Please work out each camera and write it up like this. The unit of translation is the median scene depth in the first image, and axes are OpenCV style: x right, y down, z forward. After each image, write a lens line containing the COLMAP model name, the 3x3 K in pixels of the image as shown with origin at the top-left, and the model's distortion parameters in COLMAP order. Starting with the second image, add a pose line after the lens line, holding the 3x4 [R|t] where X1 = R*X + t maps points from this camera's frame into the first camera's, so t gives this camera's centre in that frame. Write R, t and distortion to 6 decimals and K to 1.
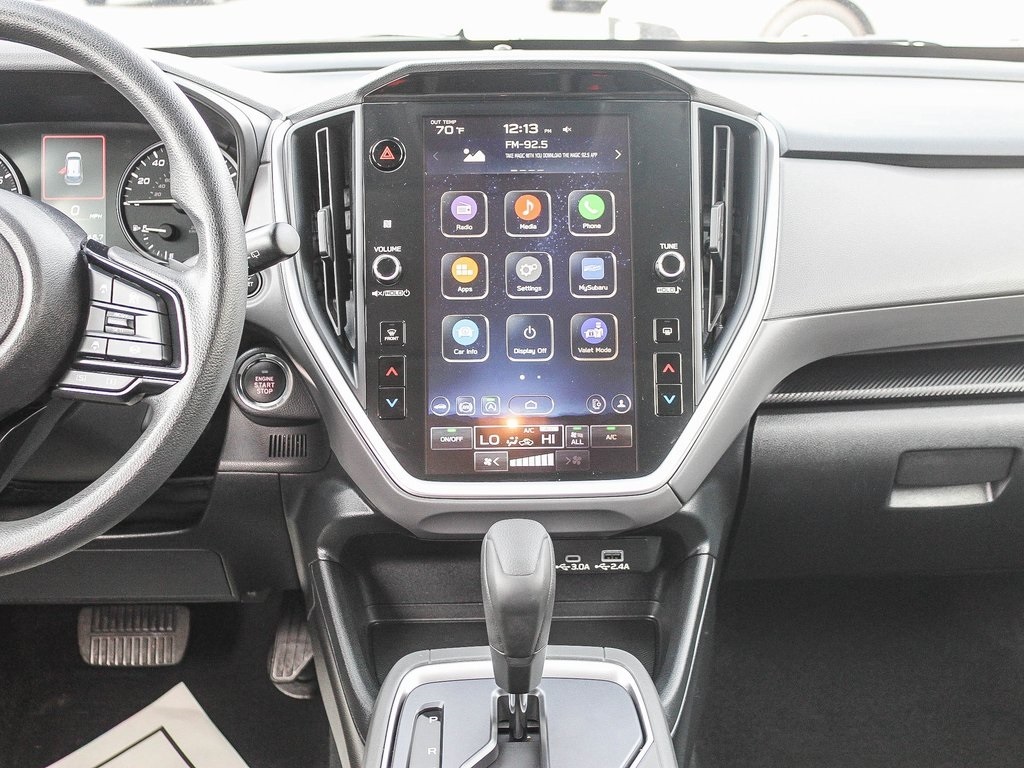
lens RADIAL K [[1468.0, 0, 512.0], [0, 1468.0, 384.0], [0, 0, 1]] dist [-0.004642, 0.006941]
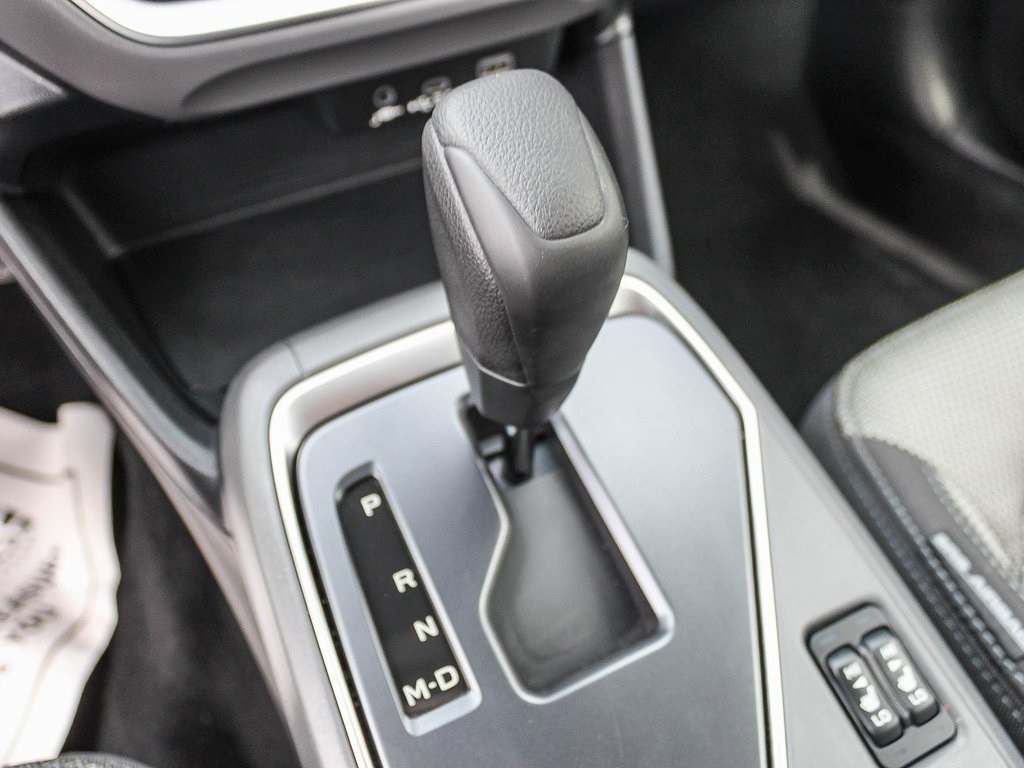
lens RADIAL K [[903.8, 0, 512.0], [0, 903.8, 384.0], [0, 0, 1]] dist [-0.002080, 0.000709]
pose [[0.902070, -0.320986, 0.288509, -0.079671], [0.120495, 0.829205, 0.545801, 0.024775], [-0.414428, -0.457587, 0.786679, 0.682371]]
